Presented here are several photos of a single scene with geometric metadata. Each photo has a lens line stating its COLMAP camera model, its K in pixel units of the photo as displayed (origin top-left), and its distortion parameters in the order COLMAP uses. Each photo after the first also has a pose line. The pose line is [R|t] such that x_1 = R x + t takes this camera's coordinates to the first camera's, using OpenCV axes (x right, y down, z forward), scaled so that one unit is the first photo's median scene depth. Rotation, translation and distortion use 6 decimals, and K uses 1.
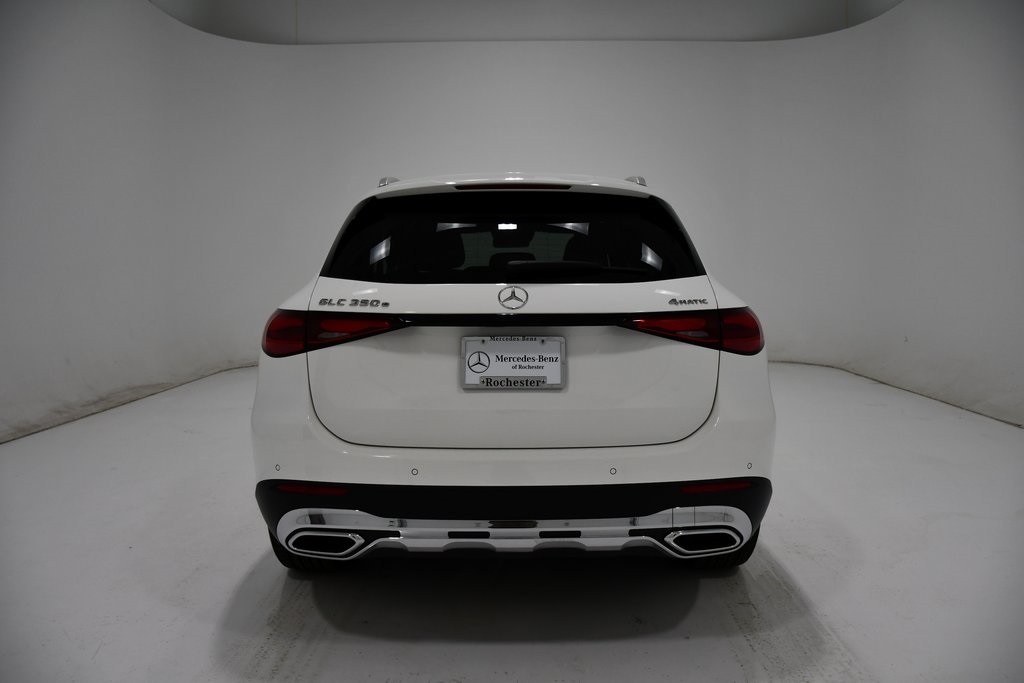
lens RADIAL K [[801.9, 0, 512.0], [0, 801.9, 341.5], [0, 0, 1]] dist [-0.078031, 0.000583]
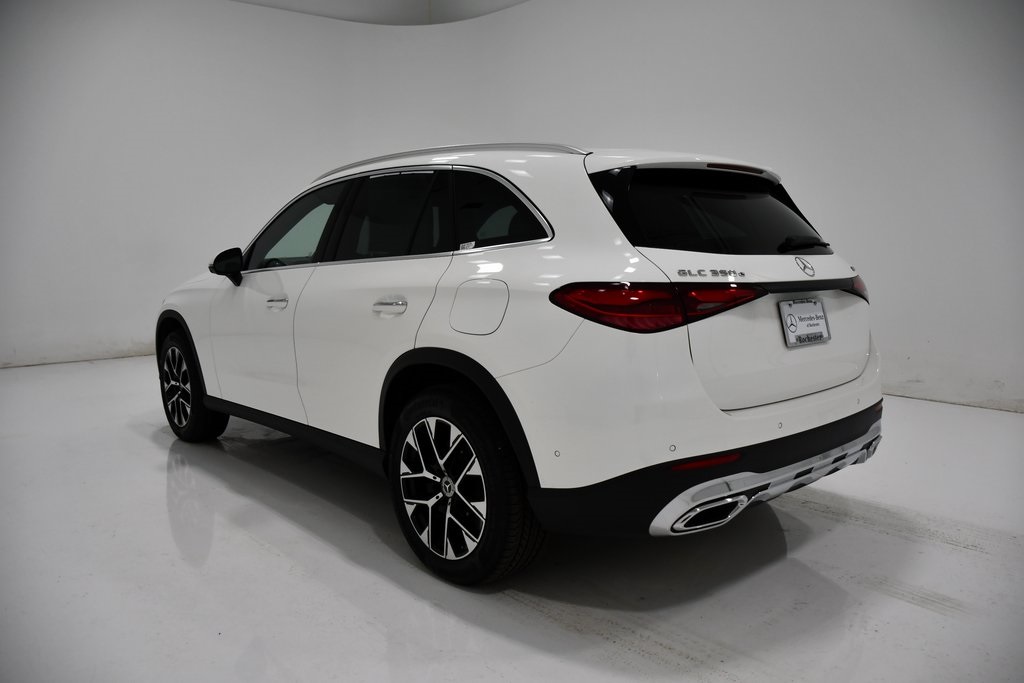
lens RADIAL K [[801.9, 0, 512.0], [0, 801.9, 341.5], [0, 0, 1]] dist [-0.078031, 0.000583]
pose [[0.730515, -0.074354, 0.678836, -1.078464], [0.059860, 0.997201, 0.044808, -0.022538], [-0.680268, 0.007902, 0.732921, 0.432522]]
